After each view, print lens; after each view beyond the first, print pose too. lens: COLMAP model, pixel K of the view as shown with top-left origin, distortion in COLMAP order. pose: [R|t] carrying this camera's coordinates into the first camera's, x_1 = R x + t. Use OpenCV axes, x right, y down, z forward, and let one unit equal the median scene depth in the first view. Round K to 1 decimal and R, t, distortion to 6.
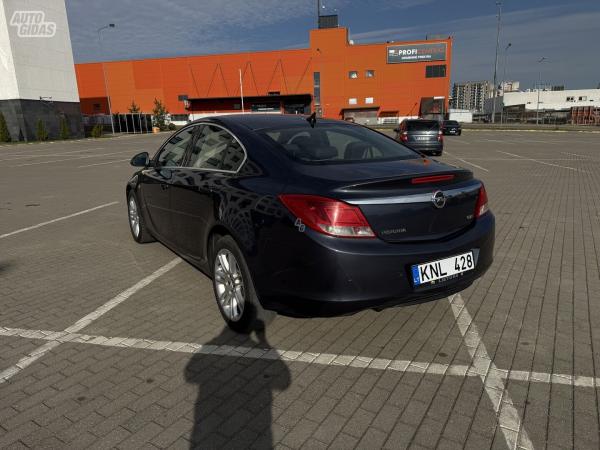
lens RADIAL K [[435.5, 0, 302.3], [0, 435.5, 223.2], [0, 0, 1]] dist [0.061674, -0.084133]
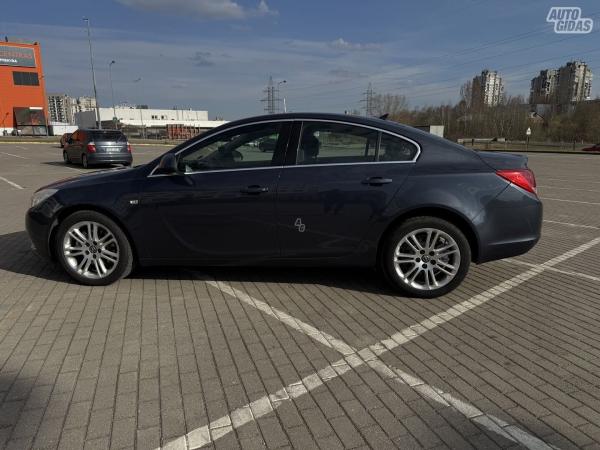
lens RADIAL K [[435.5, 0, 302.3], [0, 435.5, 223.2], [0, 0, 1]] dist [0.061674, -0.084133]
pose [[0.610514, -0.139638, 0.779599, -0.195115], [0.166712, 0.984938, 0.045863, -0.008981], [-0.774261, 0.101968, 0.624598, 0.083045]]
